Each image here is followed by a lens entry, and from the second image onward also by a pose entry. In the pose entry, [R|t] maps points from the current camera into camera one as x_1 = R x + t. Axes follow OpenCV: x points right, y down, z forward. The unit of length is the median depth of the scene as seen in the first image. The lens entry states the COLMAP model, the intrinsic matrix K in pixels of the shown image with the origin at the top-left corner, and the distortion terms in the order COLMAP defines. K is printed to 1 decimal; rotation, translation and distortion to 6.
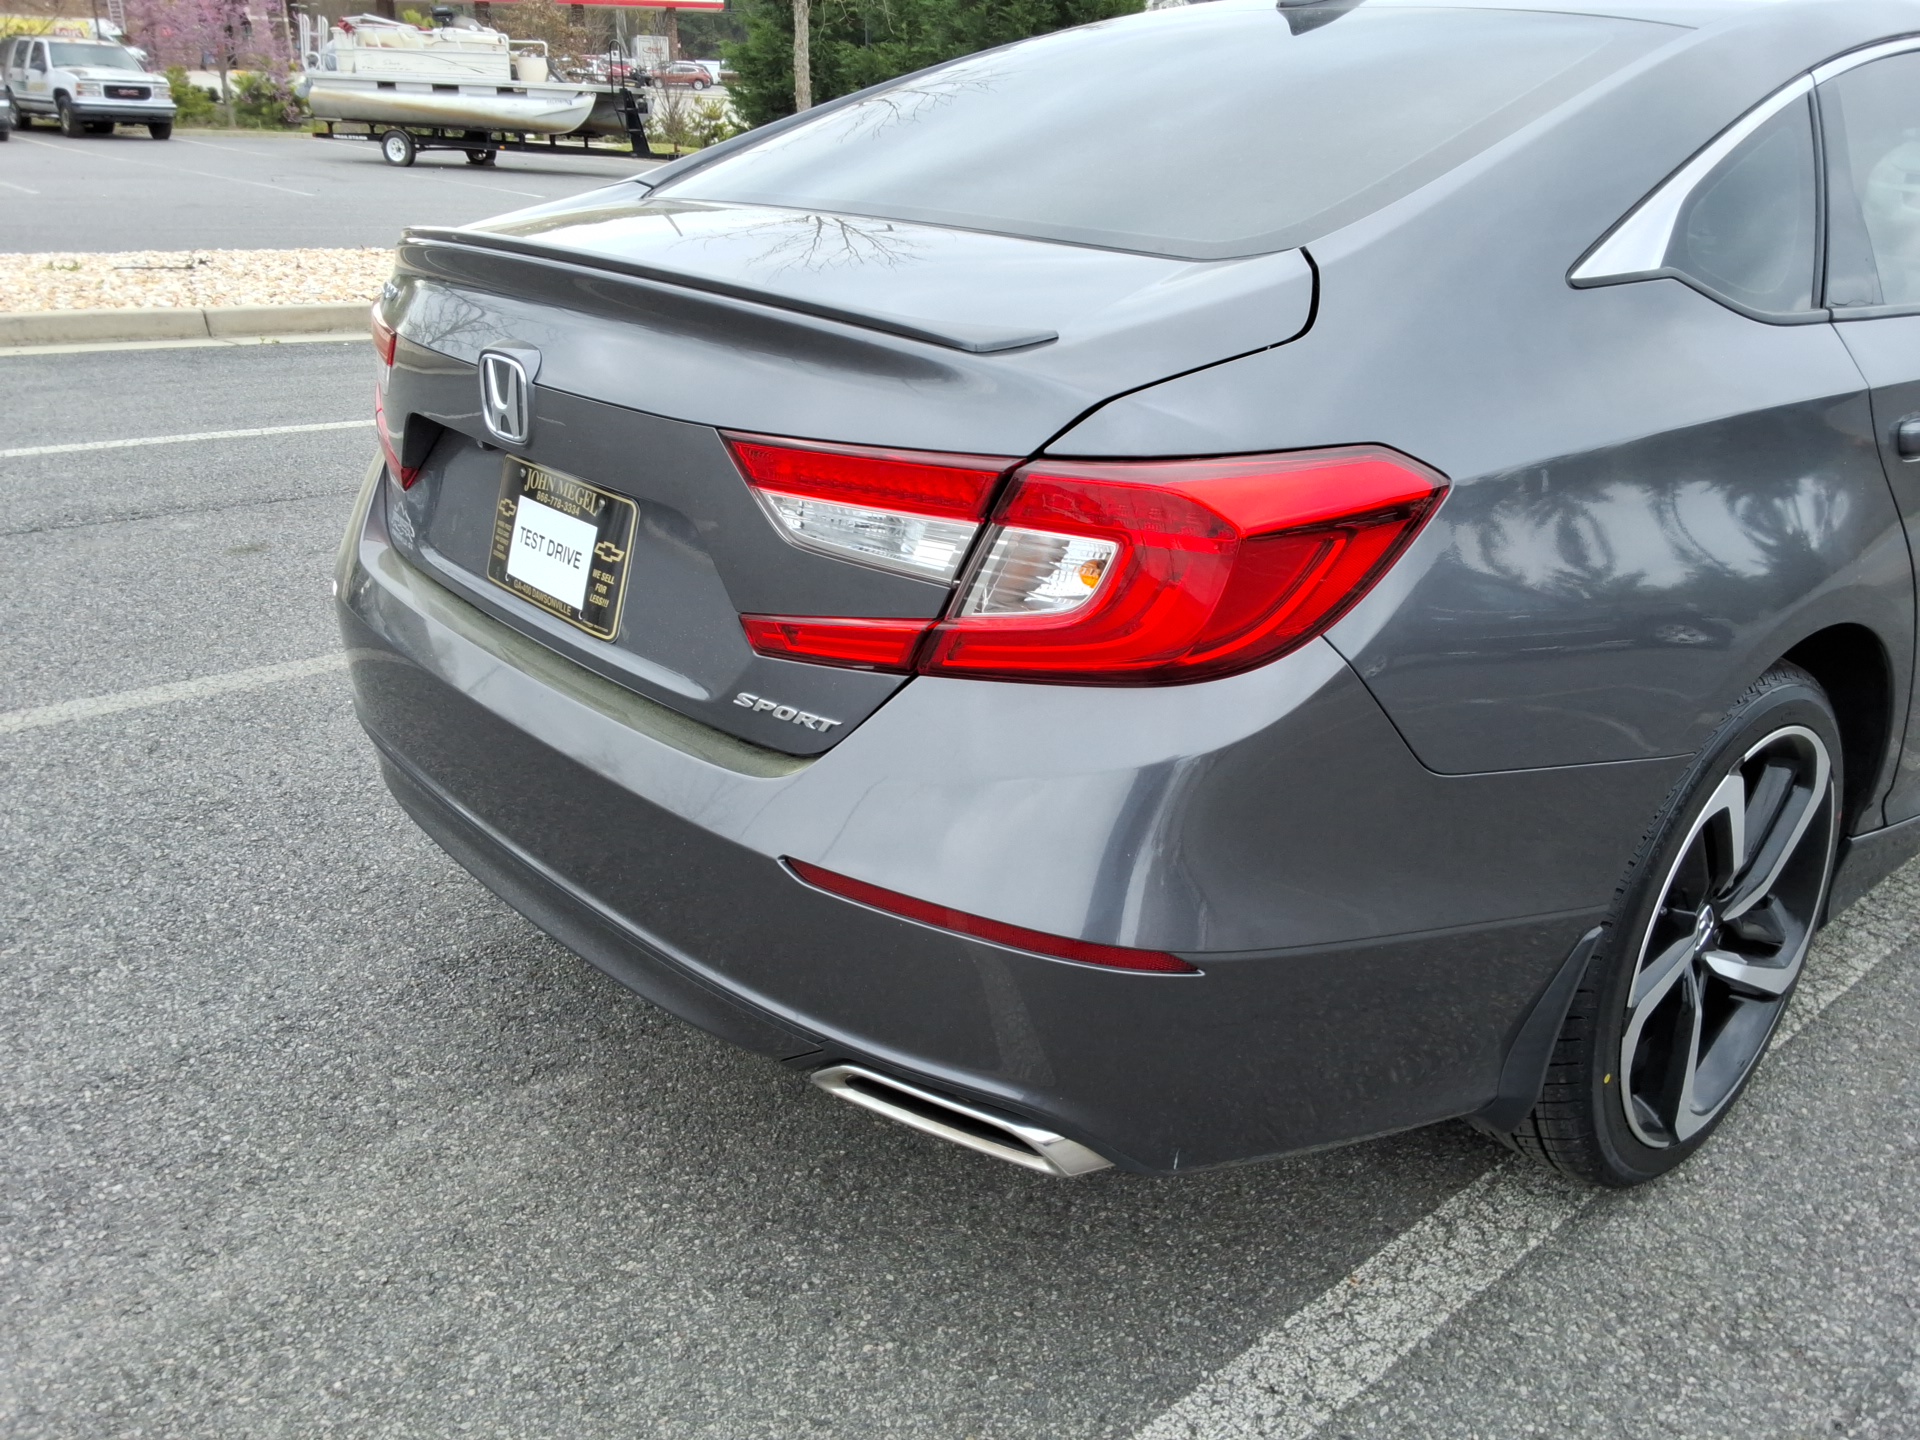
lens RADIAL K [[1548.0, 0, 978.4], [0, 1548.0, 715.7], [0, 0, 1]] dist [0.116443, -0.176658]
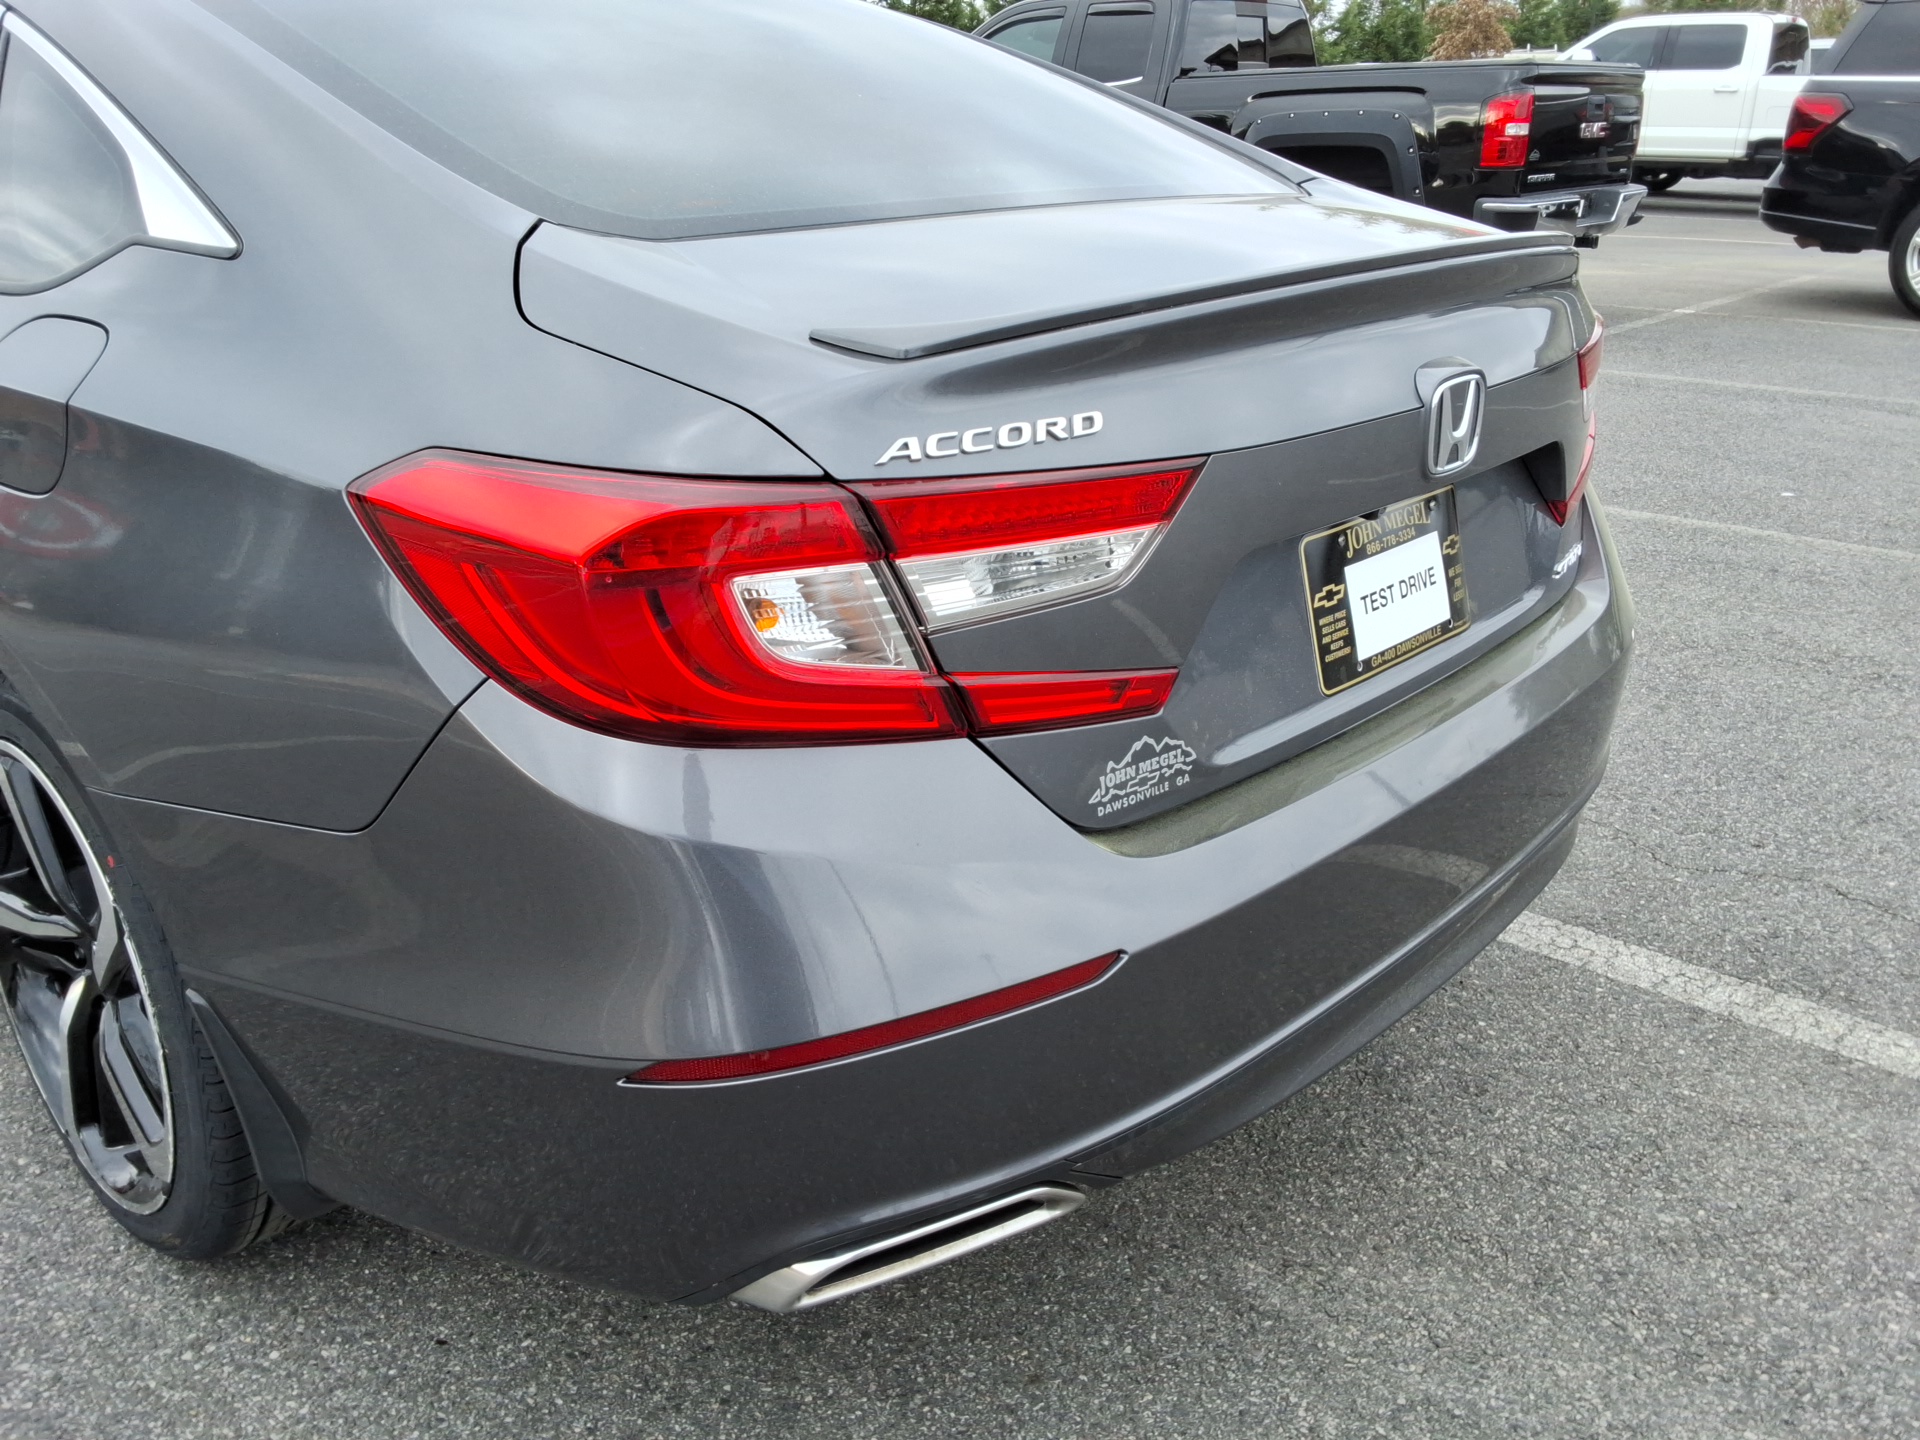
lens RADIAL K [[1538.3, 0, 960.0], [0, 1538.3, 720.0], [0, 0, 1]] dist [0.109663, -0.164236]
pose [[-0.118142, -0.386366, 0.914748, -0.942653], [0.356340, 0.843346, 0.402230, -0.426947], [-0.926857, 0.373482, 0.038043, 1.070855]]
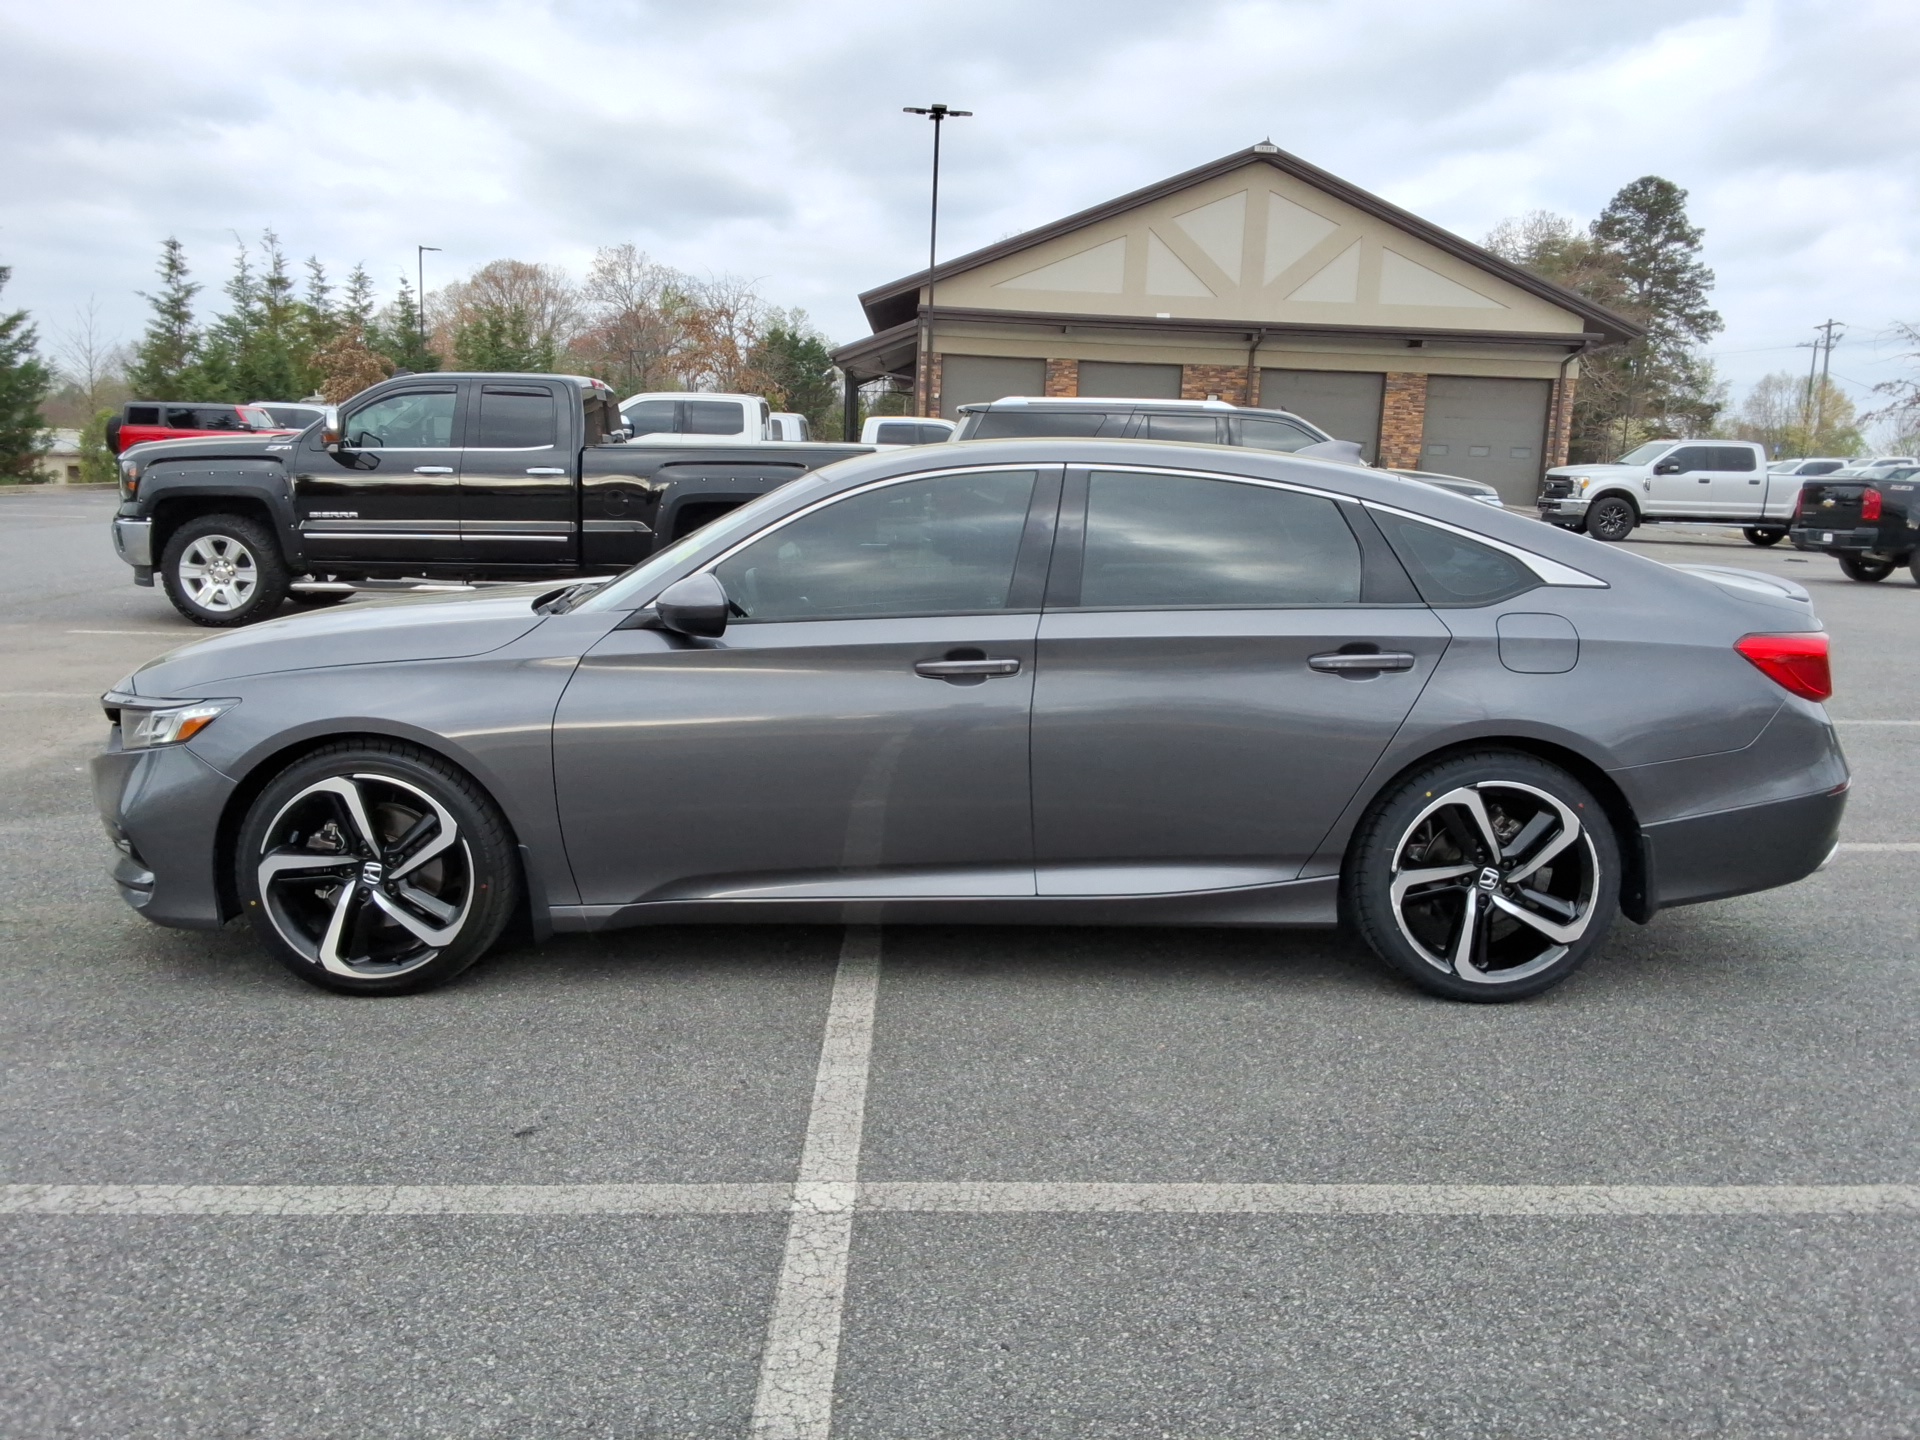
lens RADIAL K [[1548.0, 0, 978.4], [0, 1548.0, 715.7], [0, 0, 1]] dist [0.116443, -0.176658]
pose [[-0.772284, -0.148698, 0.617629, -0.819899], [0.188164, 0.875053, 0.445955, -1.412225], [-0.606771, 0.460619, -0.647810, 3.366419]]
